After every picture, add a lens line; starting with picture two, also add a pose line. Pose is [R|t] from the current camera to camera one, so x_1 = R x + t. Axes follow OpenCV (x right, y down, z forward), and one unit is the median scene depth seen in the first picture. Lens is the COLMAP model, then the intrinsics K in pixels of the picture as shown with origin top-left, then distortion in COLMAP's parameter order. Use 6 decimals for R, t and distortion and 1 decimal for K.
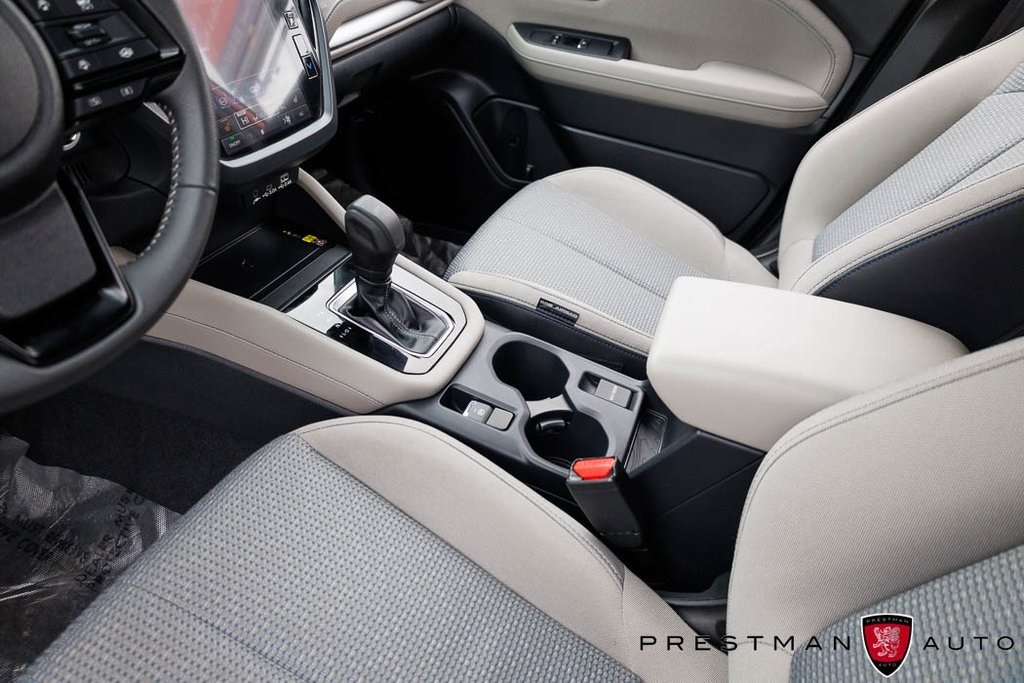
lens RADIAL K [[645.1, 0, 509.2], [0, 645.1, 338.0], [0, 0, 1]] dist [-0.006025, -0.005773]
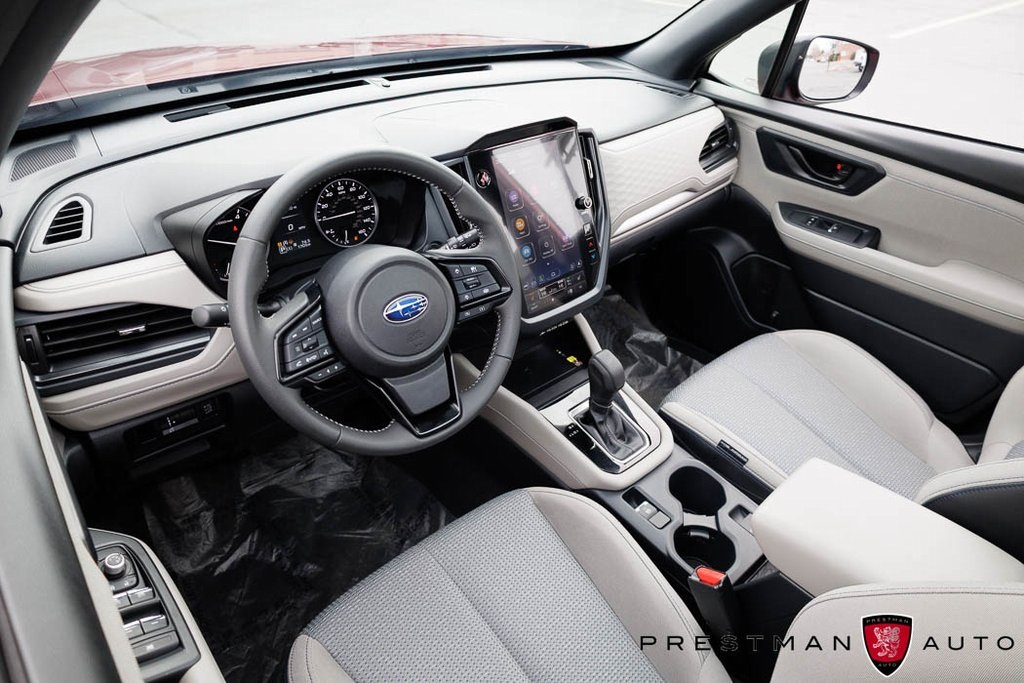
lens RADIAL K [[638.8, 0, 522.5], [0, 638.8, 354.2], [0, 0, 1]] dist [-0.000391, 0.002825]
pose [[0.892060, 0.203986, -0.403260, 0.193618], [-0.230443, 0.972926, -0.017621, -0.125941], [0.388748, 0.108647, 0.914916, -0.417637]]
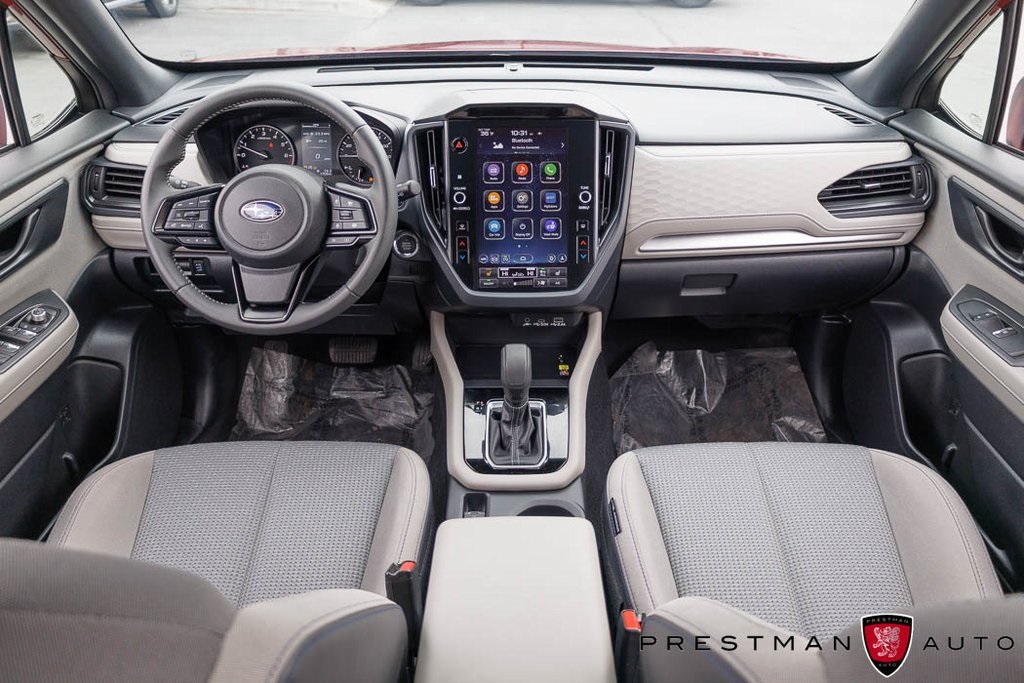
lens RADIAL K [[722.0, 0, 534.2], [0, 722.0, 323.6], [0, 0, 1]] dist [-0.018894, 0.001895]
pose [[0.375160, 0.357524, -0.855238, 1.007505], [-0.531364, 0.838938, 0.117622, -0.413757], [0.759544, 0.410315, 0.504711, 0.182847]]
